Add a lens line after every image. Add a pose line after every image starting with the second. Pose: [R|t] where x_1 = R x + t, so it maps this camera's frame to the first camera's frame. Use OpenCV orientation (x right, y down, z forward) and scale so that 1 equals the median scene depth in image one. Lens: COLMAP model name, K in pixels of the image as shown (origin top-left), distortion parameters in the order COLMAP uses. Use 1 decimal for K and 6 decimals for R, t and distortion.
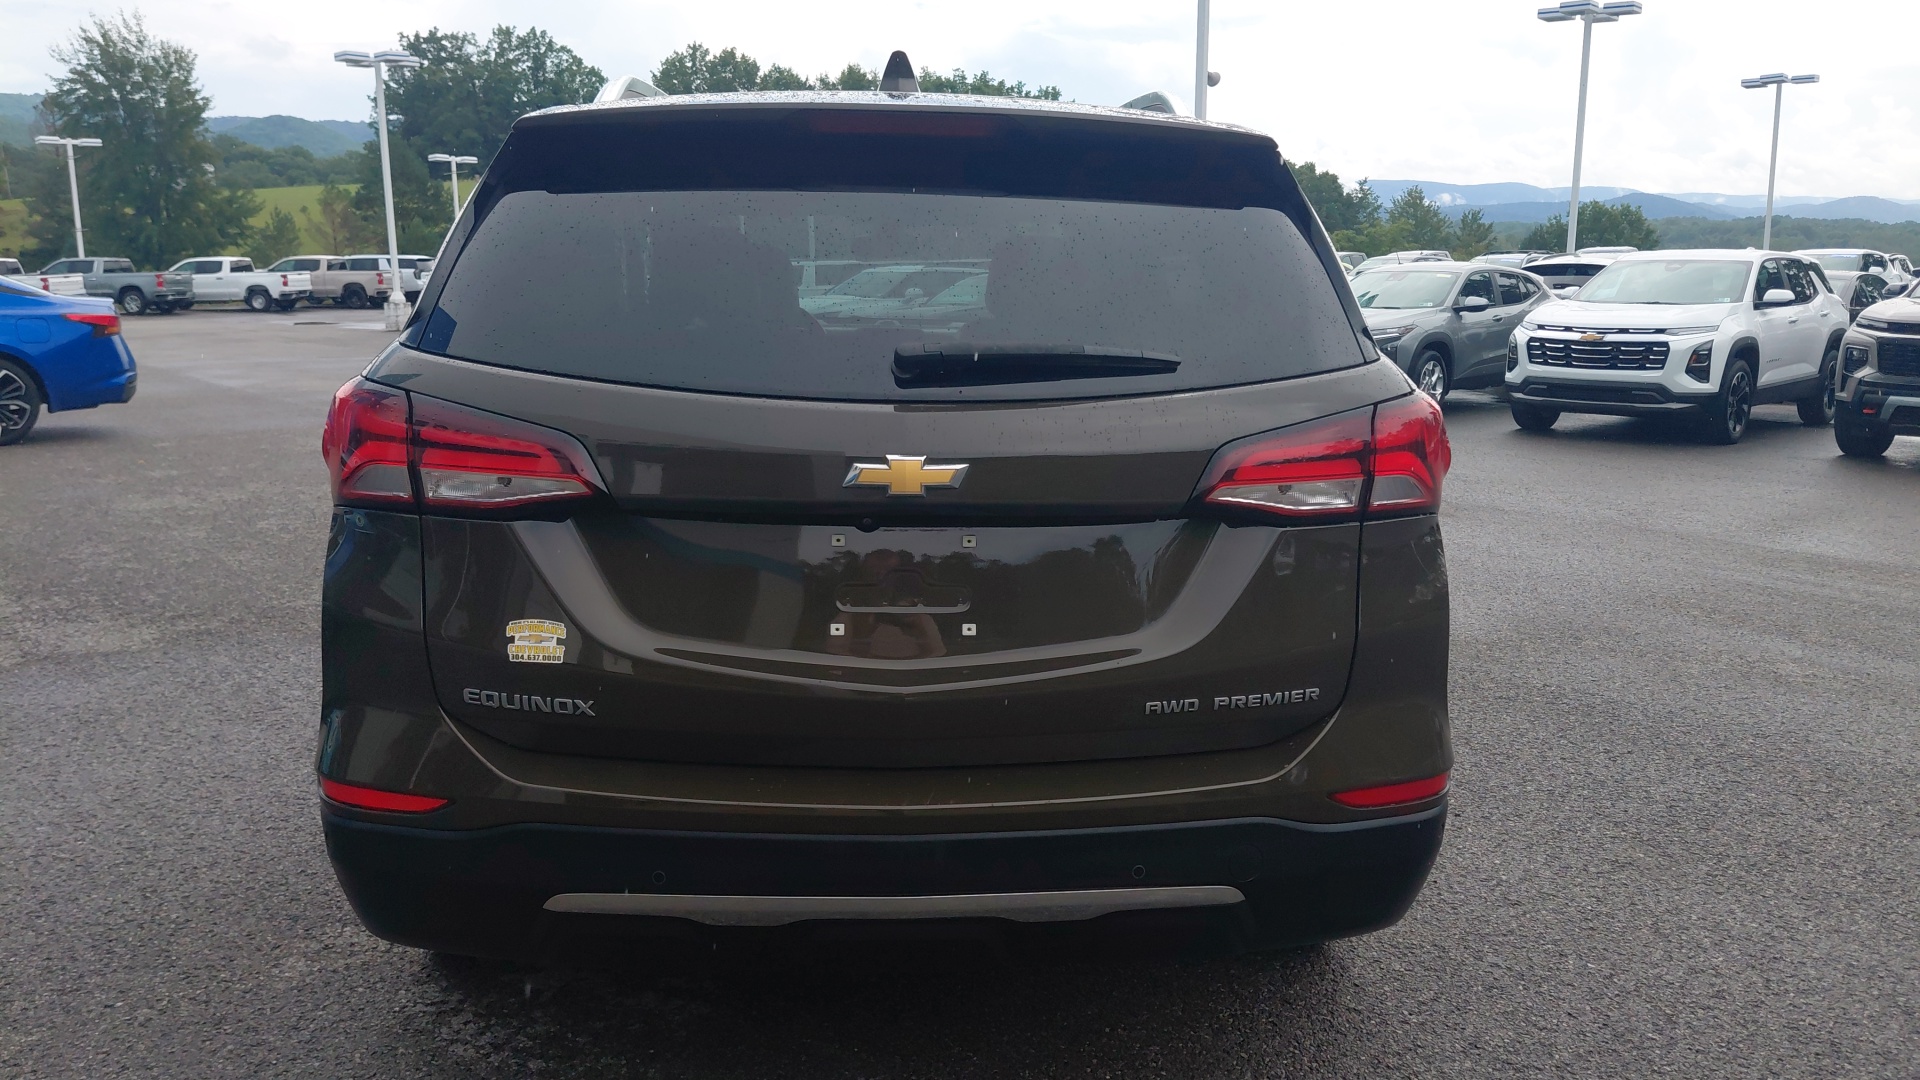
lens RADIAL K [[1440.3, 0, 960.0], [0, 1440.3, 540.0], [0, 0, 1]] dist [-0.016707, -0.007544]
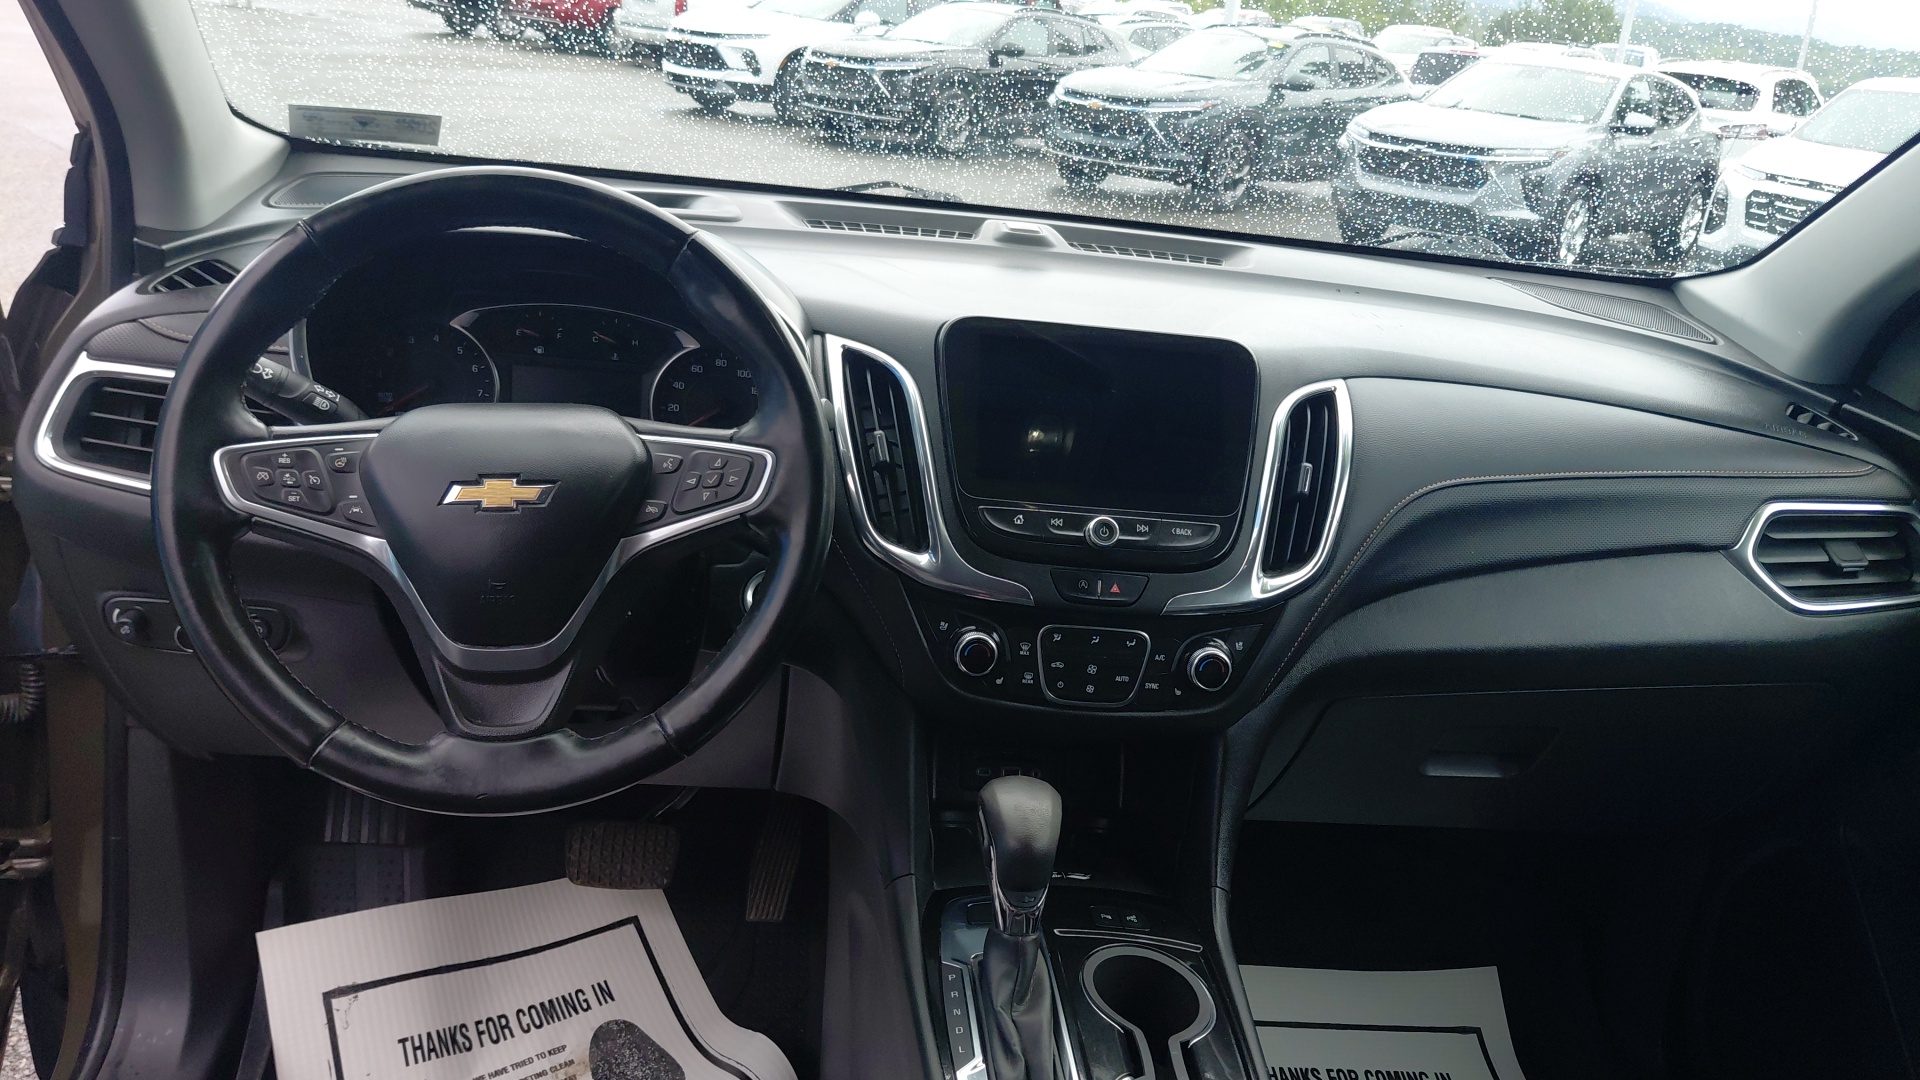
lens RADIAL K [[1386.9, 0, 960.0], [0, 1386.9, 540.0], [0, 0, 1]] dist [0.083171, -0.178832]
pose [[0.994329, 0.072411, 0.077893, -0.035492], [-0.085380, 0.980193, 0.178695, -0.064295], [-0.063411, -0.184332, 0.980816, 0.332744]]
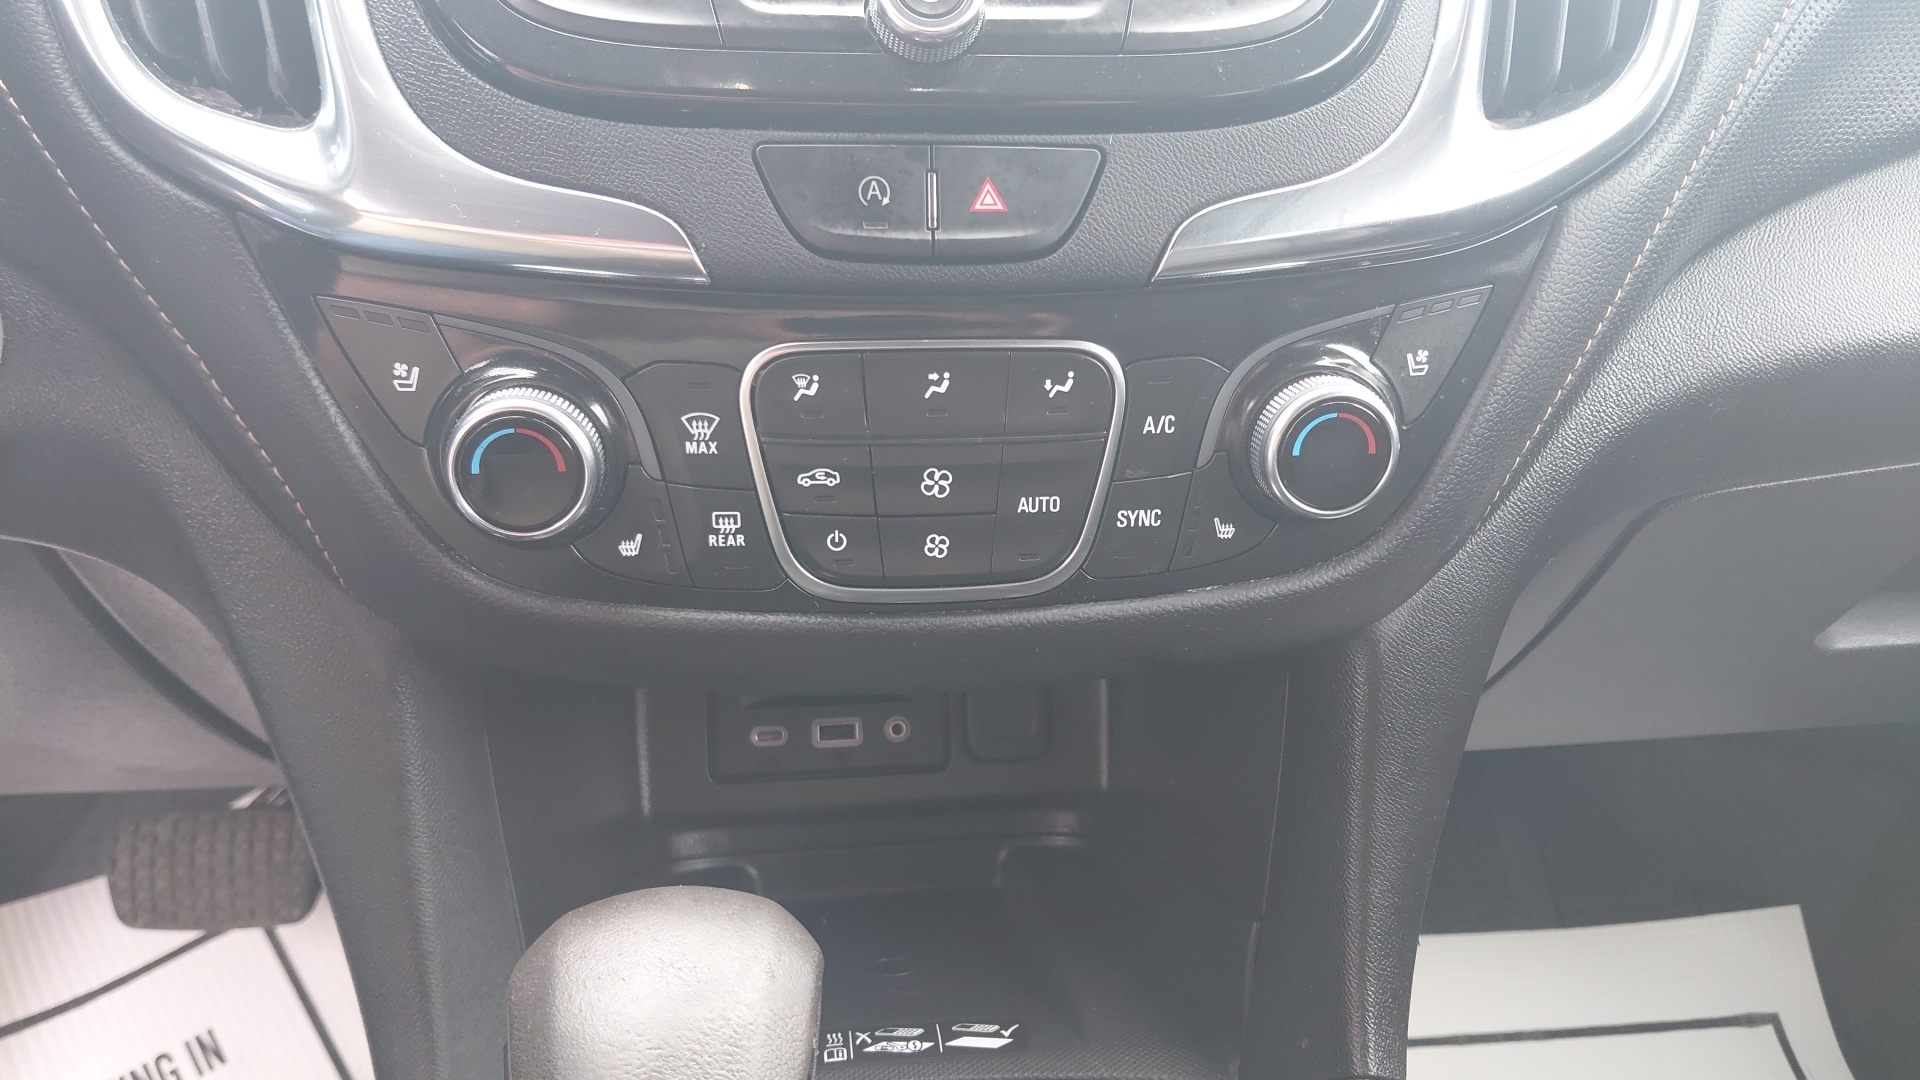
lens RADIAL K [[1416.9, 0, 972.0], [0, 1416.9, 548.0], [0, 0, 1]] dist [0.077751, -0.149134]
pose [[0.998117, -0.018729, 0.058416, -0.025314], [-0.001621, 0.943870, 0.330312, -0.053810], [-0.061323, -0.329785, 0.942062, 0.372683]]
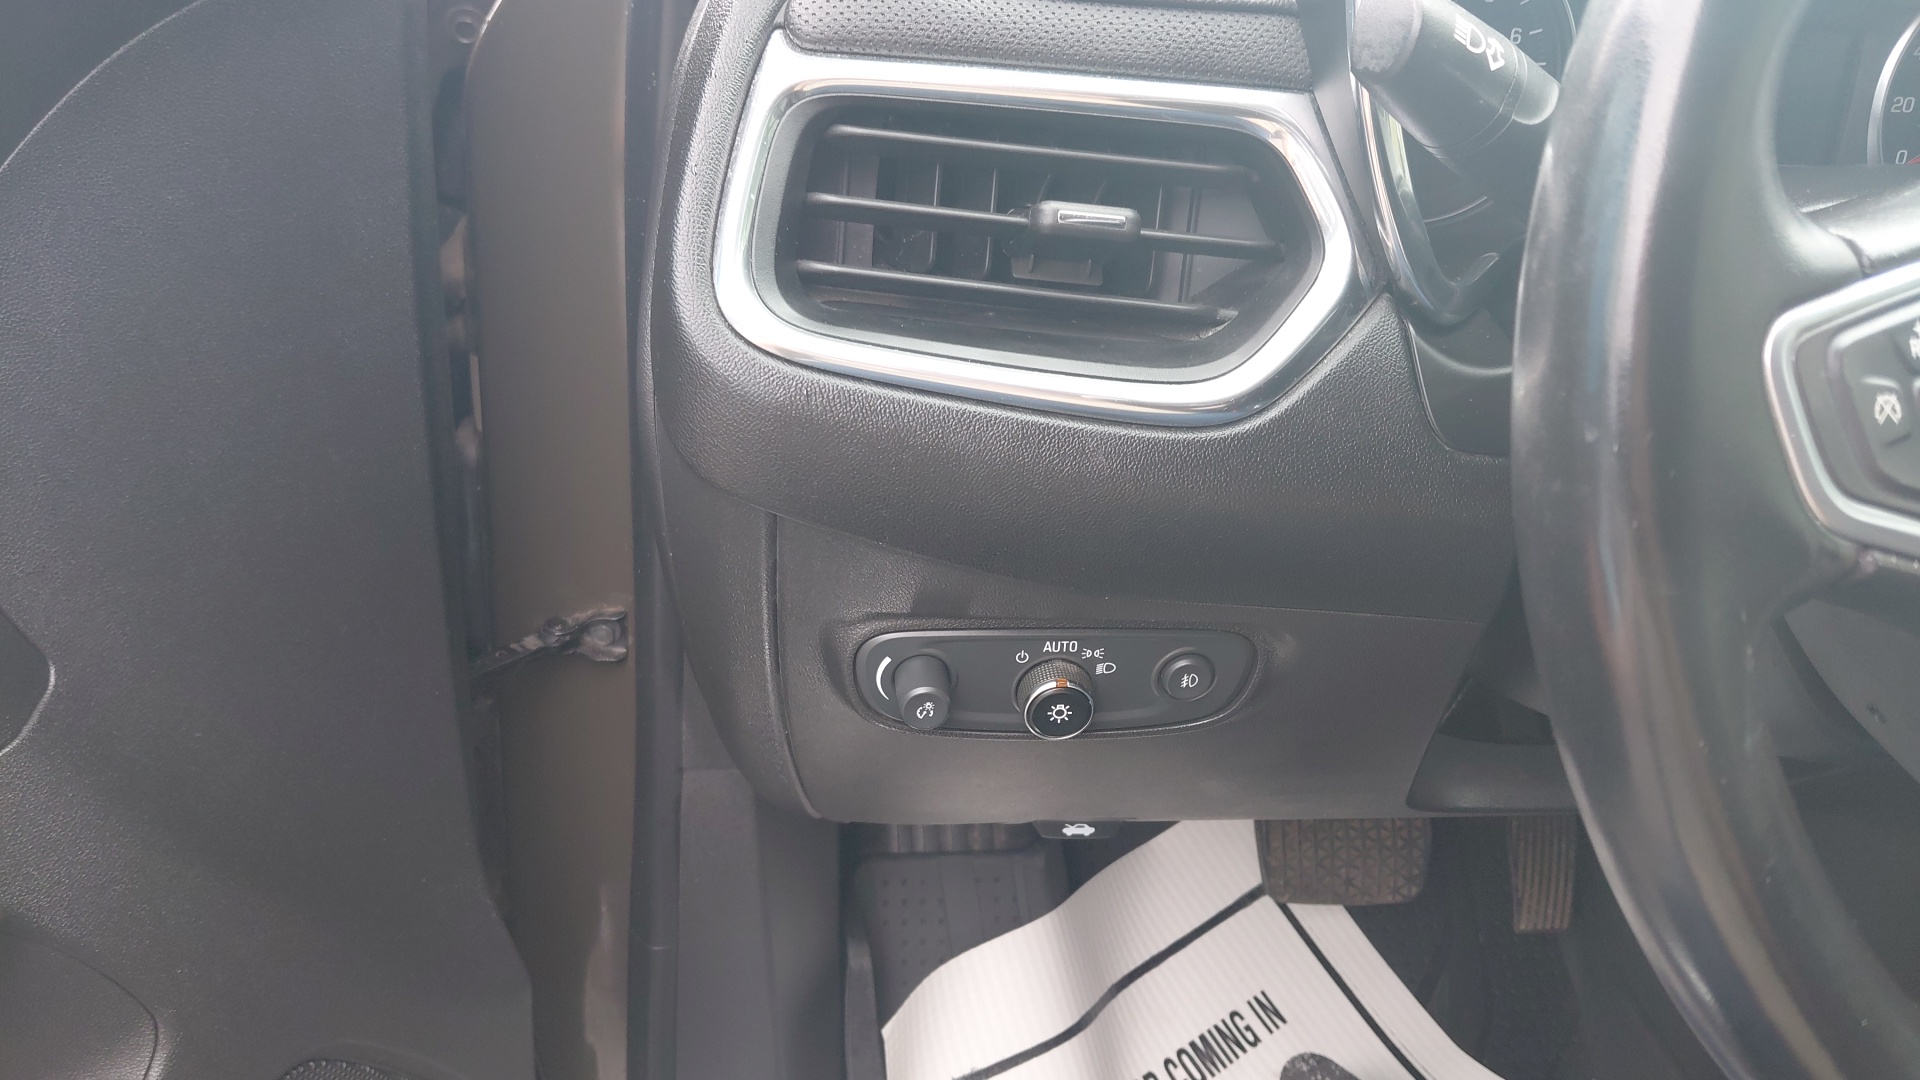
lens RADIAL K [[1416.9, 0, 972.0], [0, 1416.9, 548.0], [0, 0, 1]] dist [0.077751, -0.149134]
pose [[0.999139, 0.008851, 0.040533, -0.065934], [-0.023462, 0.926298, 0.376061, -0.059541], [-0.034217, -0.376688, 0.925708, 0.369187]]
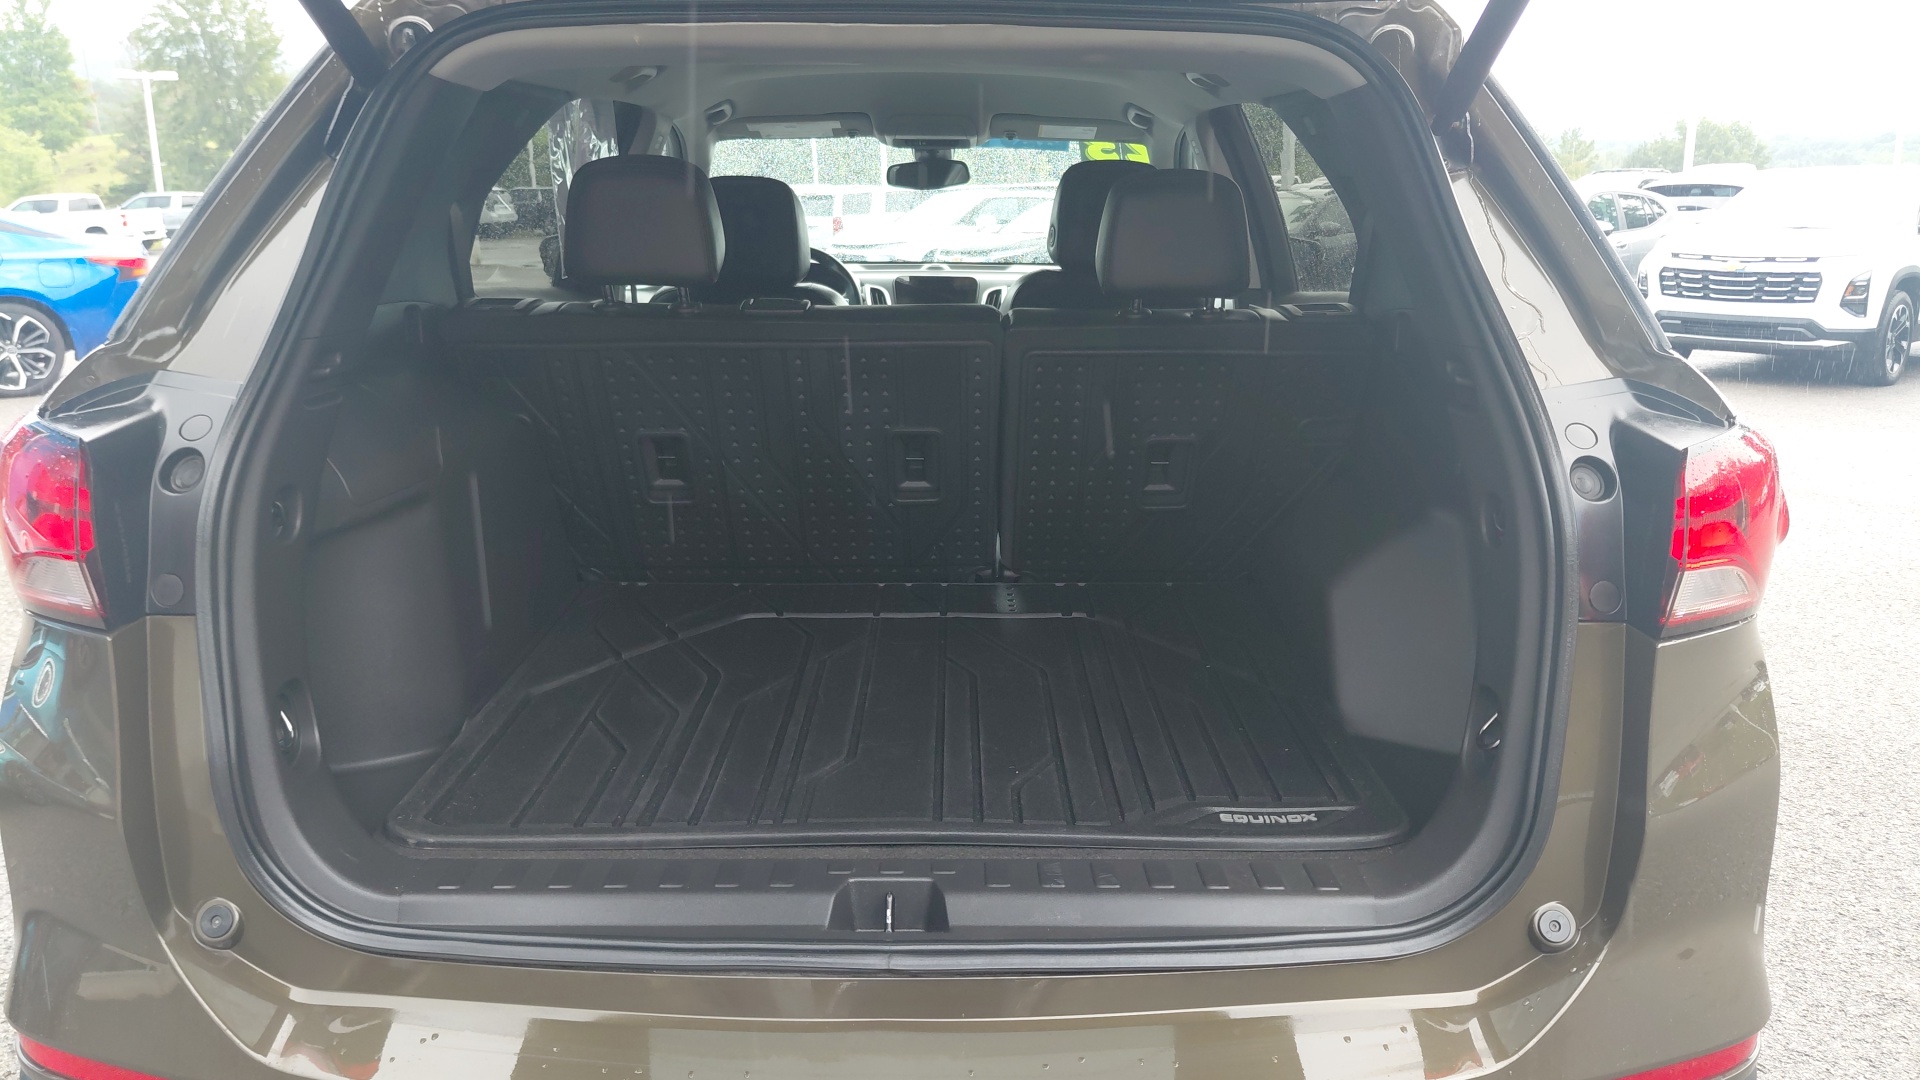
lens RADIAL K [[1416.9, 0, 972.0], [0, 1416.9, 548.0], [0, 0, 1]] dist [0.077751, -0.149134]
pose [[0.998874, 0.000691, -0.047446, 0.004631], [0.001937, 0.998466, 0.055334, -0.015550], [0.047412, -0.055364, 0.997340, 0.071532]]
